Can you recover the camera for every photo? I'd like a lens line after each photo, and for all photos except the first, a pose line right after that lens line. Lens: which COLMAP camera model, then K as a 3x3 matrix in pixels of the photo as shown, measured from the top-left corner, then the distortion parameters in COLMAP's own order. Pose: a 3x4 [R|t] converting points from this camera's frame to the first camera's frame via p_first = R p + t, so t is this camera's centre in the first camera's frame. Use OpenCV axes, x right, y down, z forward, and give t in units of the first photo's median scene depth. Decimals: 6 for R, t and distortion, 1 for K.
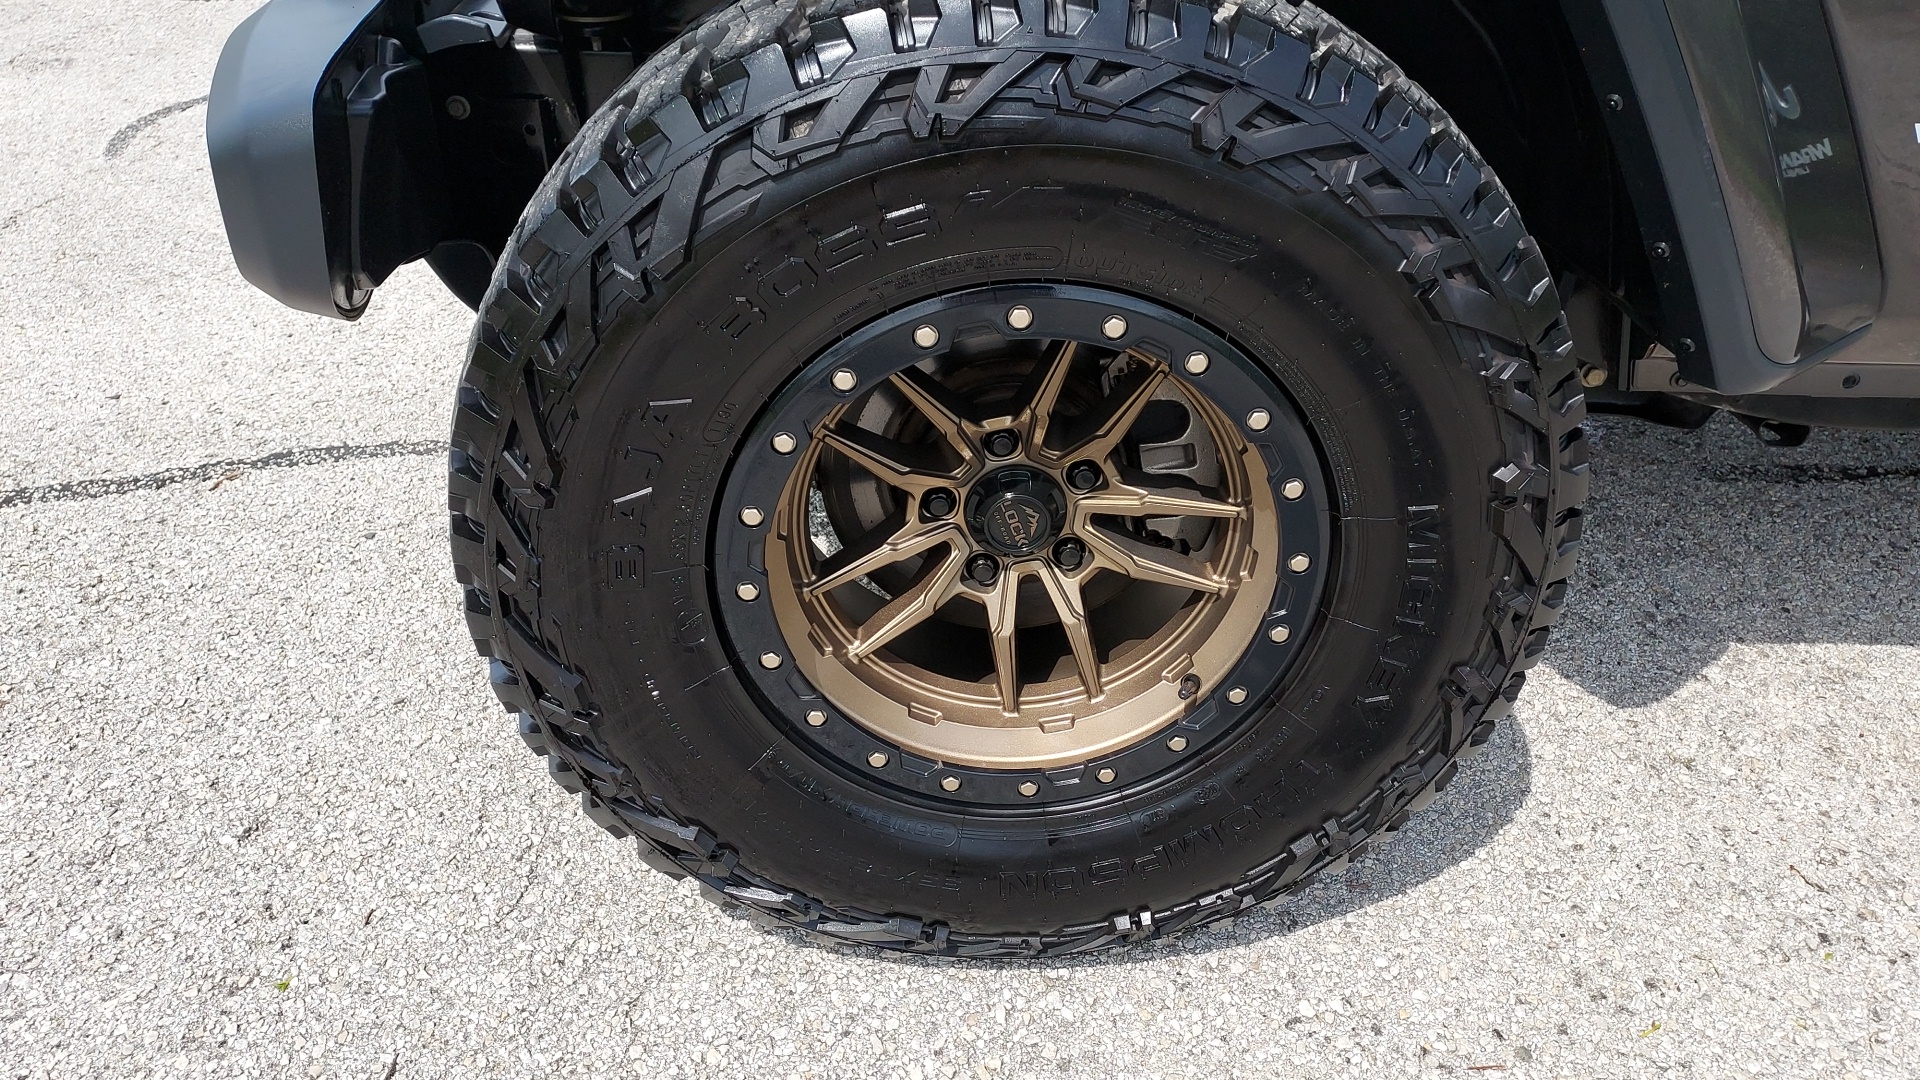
lens RADIAL K [[1405.5, 0, 1012.8], [0, 1405.5, 549.0], [0, 0, 1]] dist [0.003191, -0.002303]
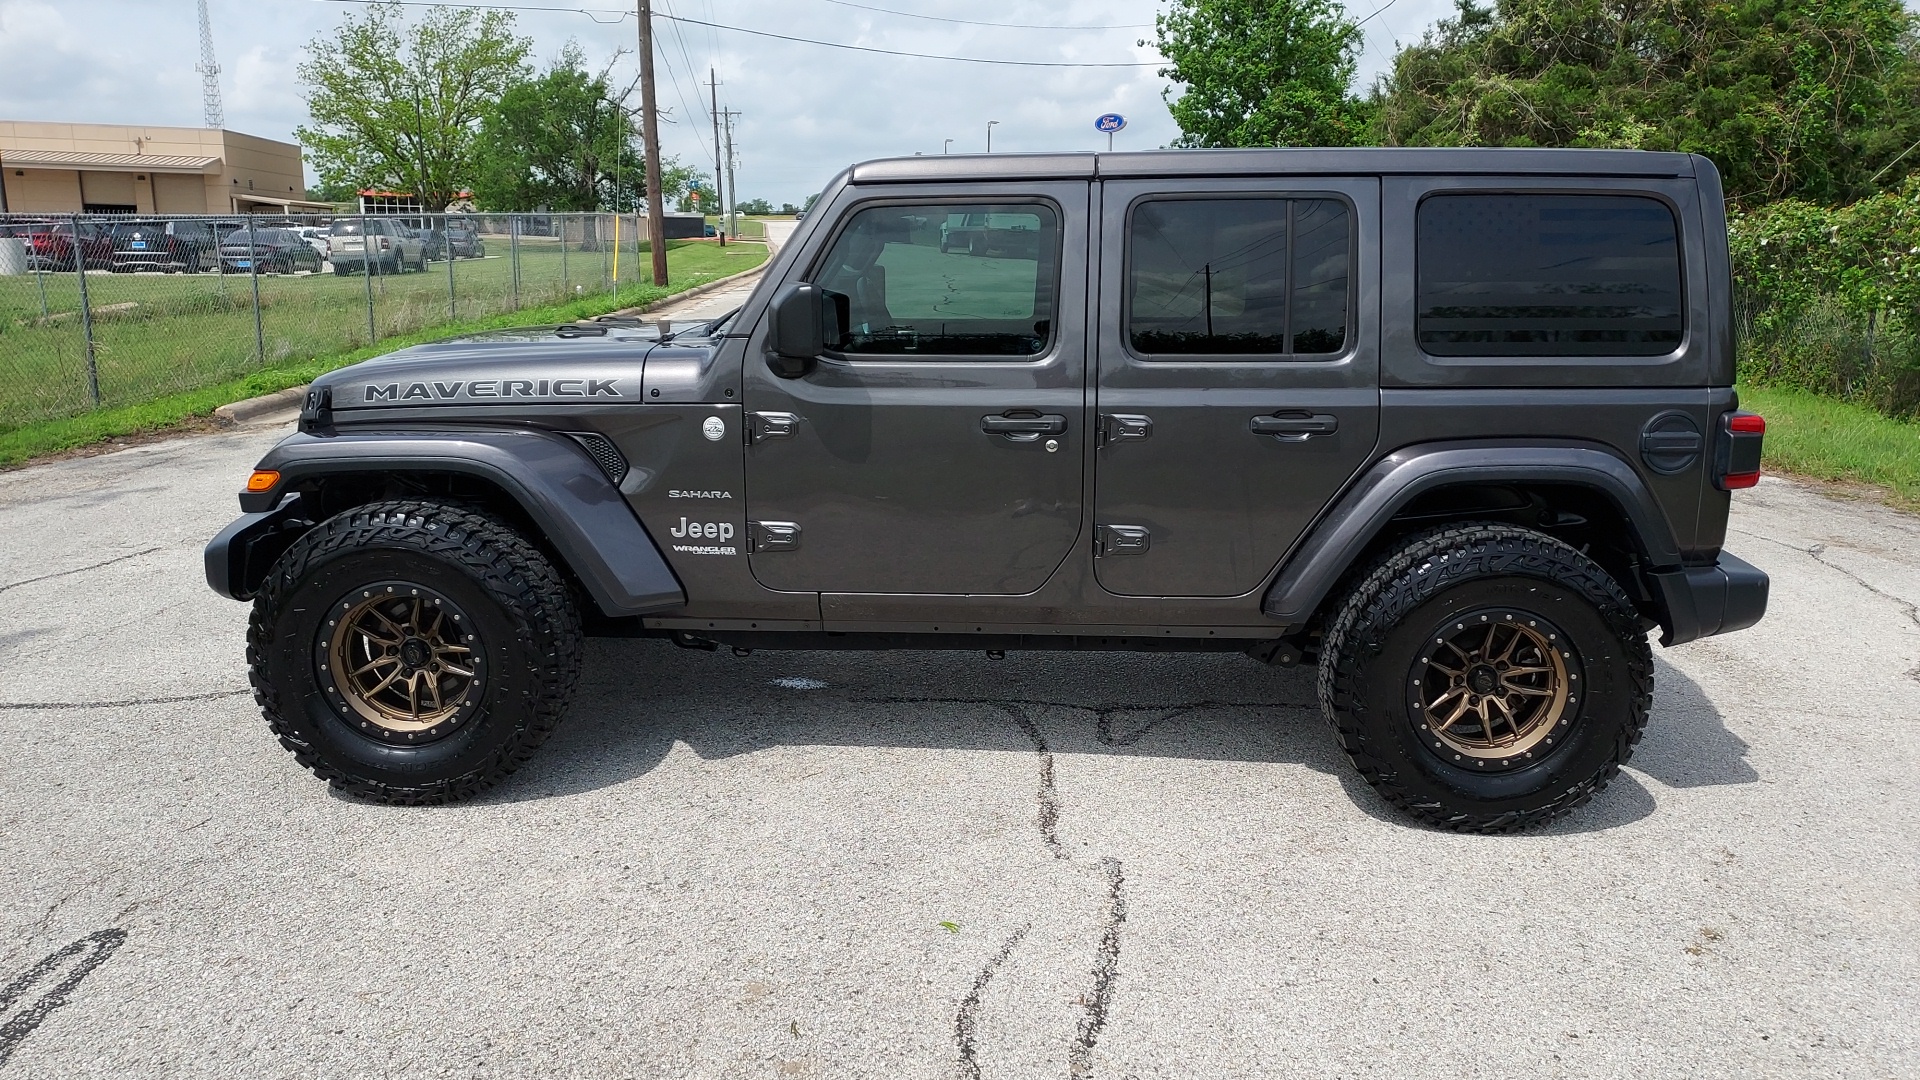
lens RADIAL K [[1386.1, 0, 987.3], [0, 1386.1, 531.5], [0, 0, 1]] dist [0.093910, -0.158343]
pose [[0.996705, -0.008779, -0.080641, 1.666344], [-0.018255, 0.944348, -0.328442, 0.788720], [0.079037, 0.328832, 0.941075, -2.200237]]
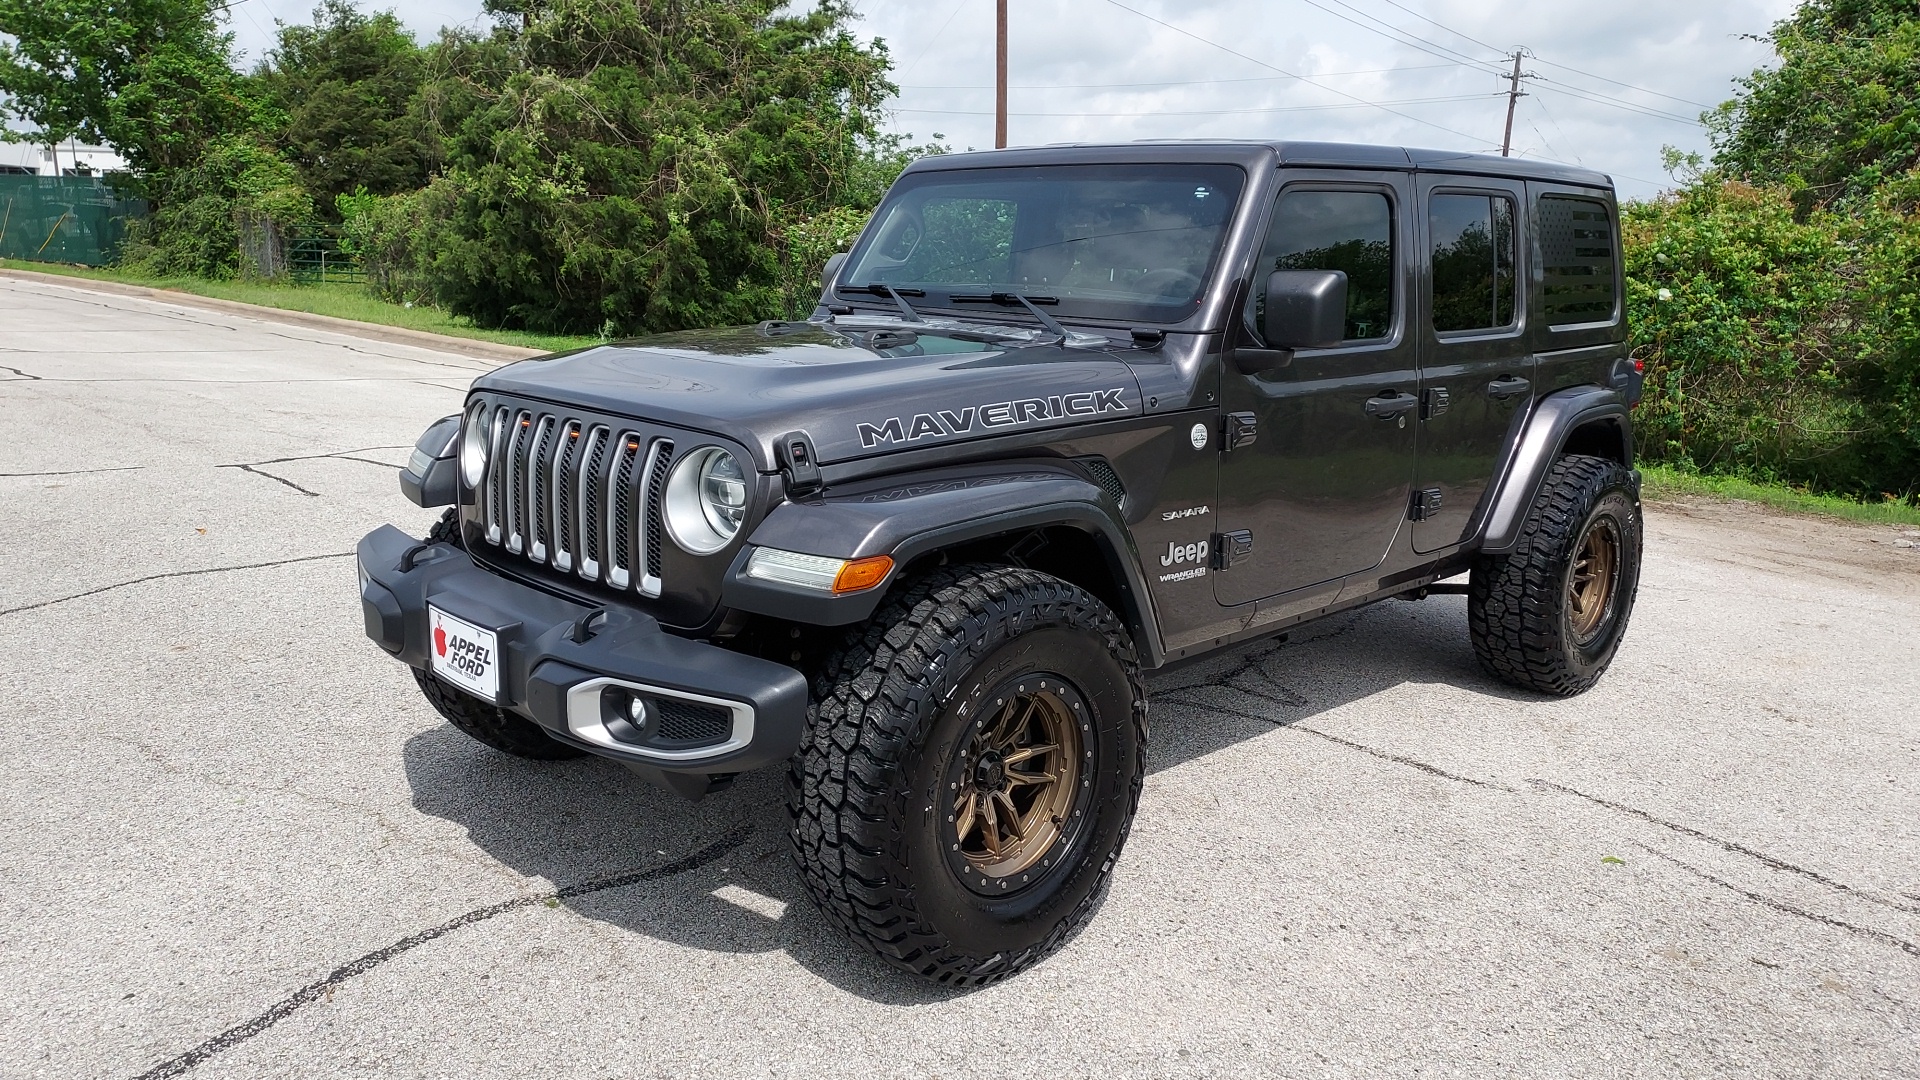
lens RADIAL K [[1399.0, 0, 1006.6], [0, 1399.0, 512.6], [0, 0, 1]] dist [0.047831, -0.002245]
pose [[0.734145, -0.145087, 0.663311, -1.571793], [0.356737, 0.913628, -0.194993, 0.051648], [-0.577728, 0.379781, 0.722493, -1.043529]]
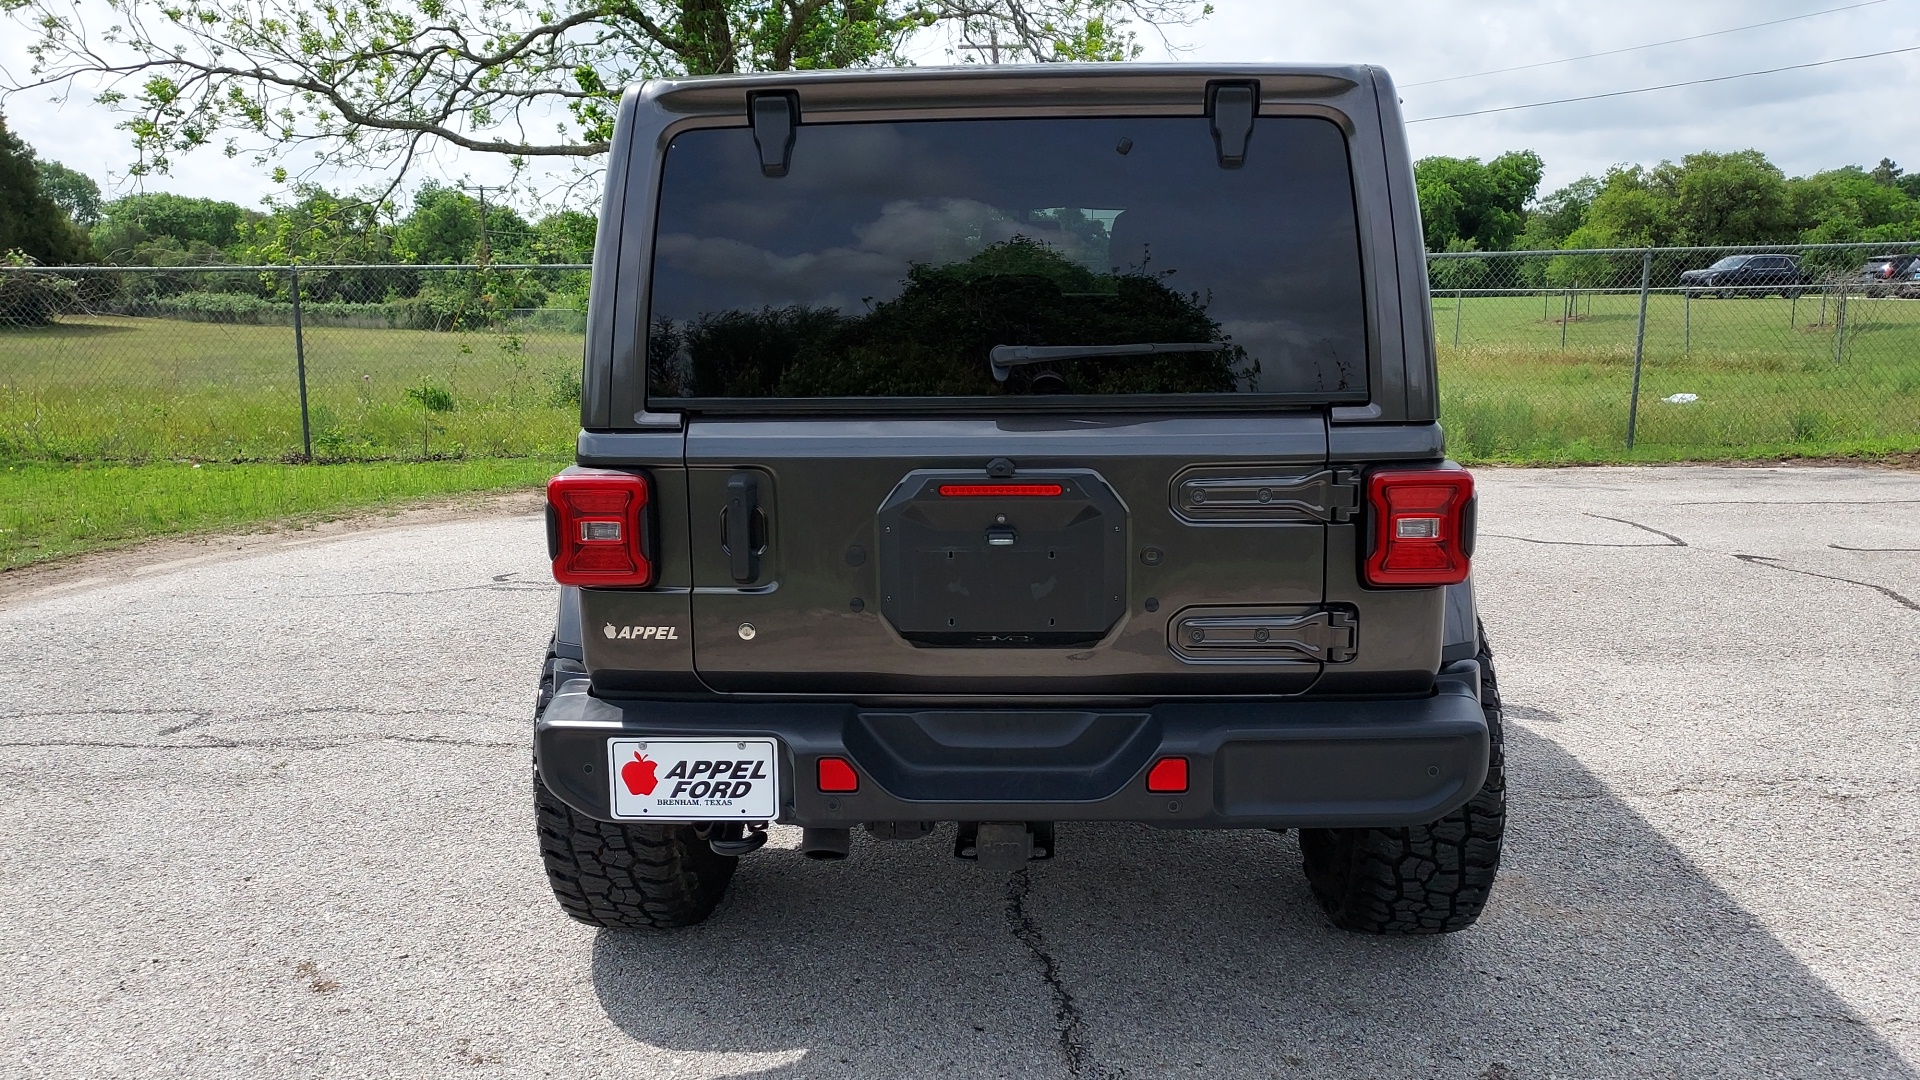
lens RADIAL K [[1391.0, 0, 984.4], [0, 1391.0, 528.0], [0, 0, 1]] dist [0.042336, 0.000672]
pose [[-0.103551, 0.145745, -0.983888, 5.261110], [-0.513957, 0.839063, 0.178384, -1.234719], [0.851543, 0.524149, -0.011979, 1.579091]]
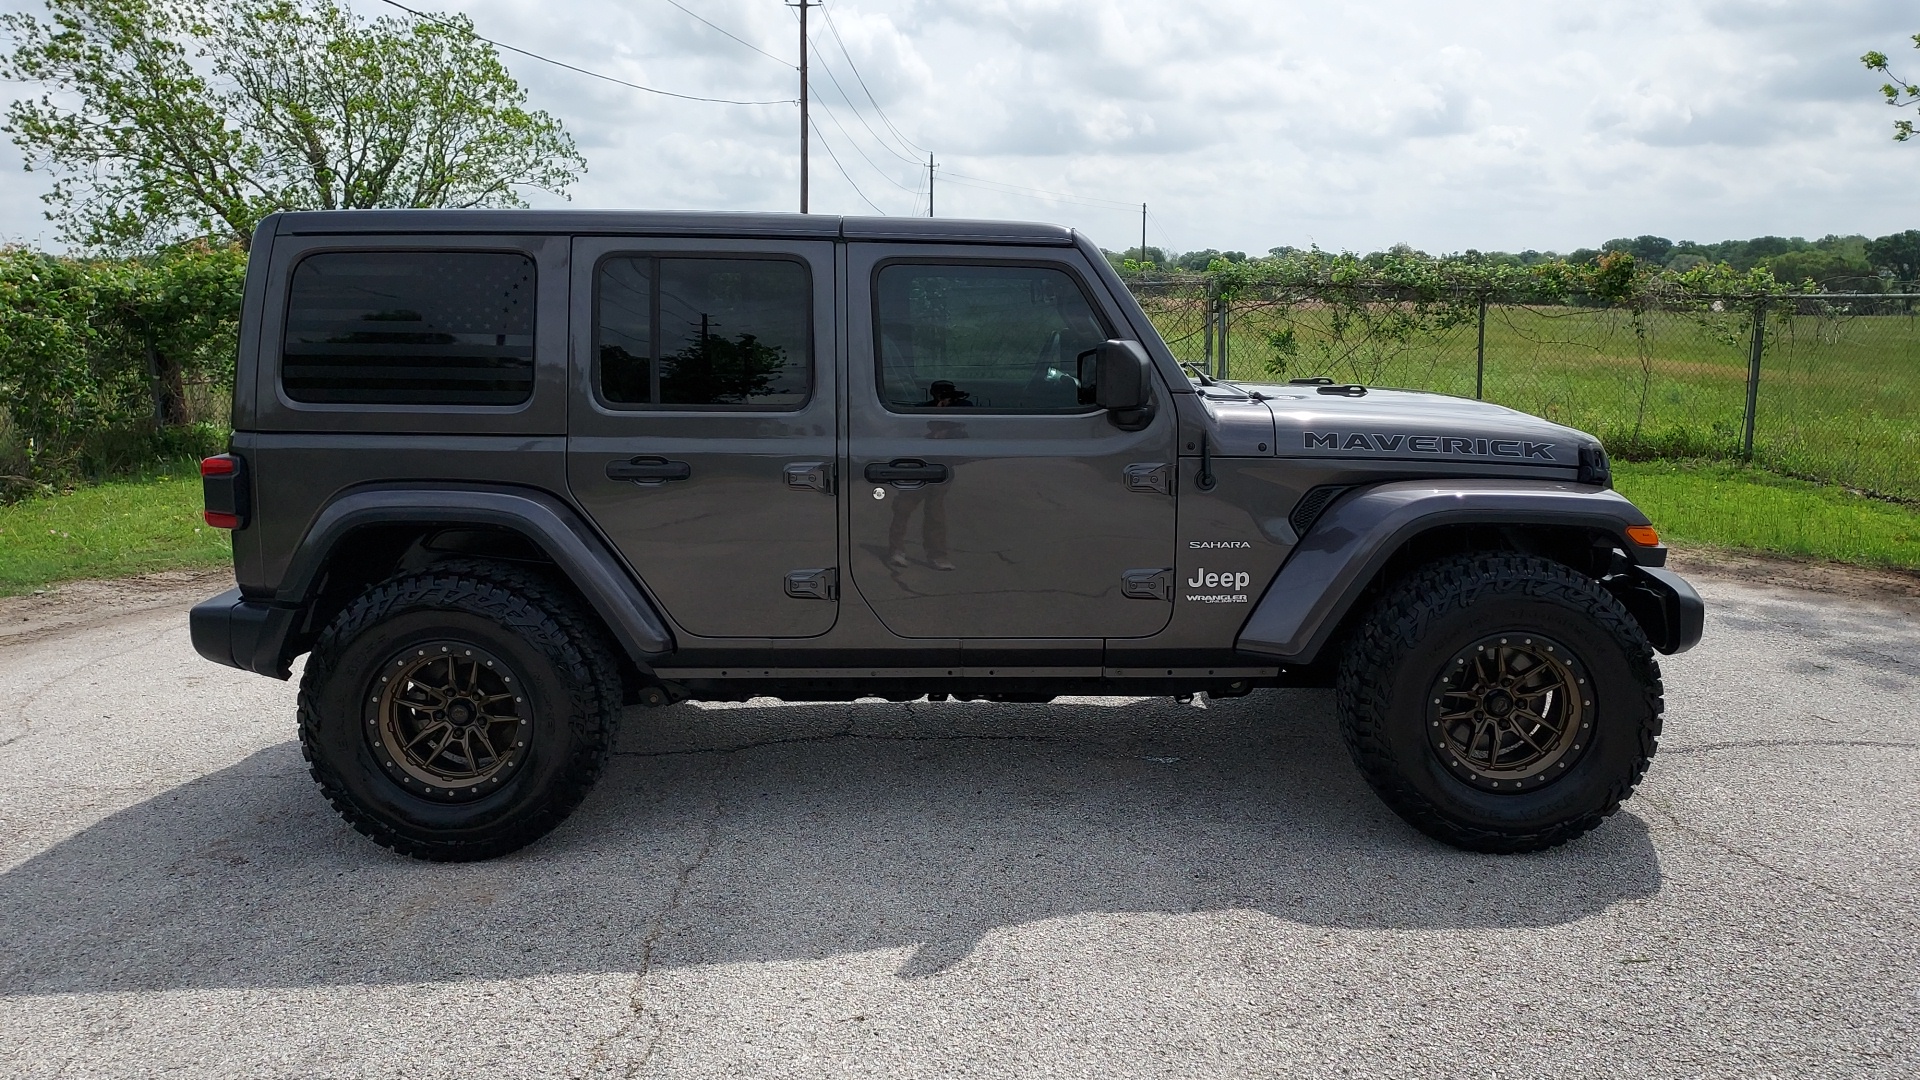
lens RADIAL K [[1386.1, 0, 987.3], [0, 1386.1, 531.5], [0, 0, 1]] dist [0.093910, -0.158343]
pose [[-0.997070, -0.043693, 0.062790, 1.000221], [0.007917, 0.757478, 0.652812, -3.402418], [-0.076086, 0.651397, -0.754913, 4.700057]]
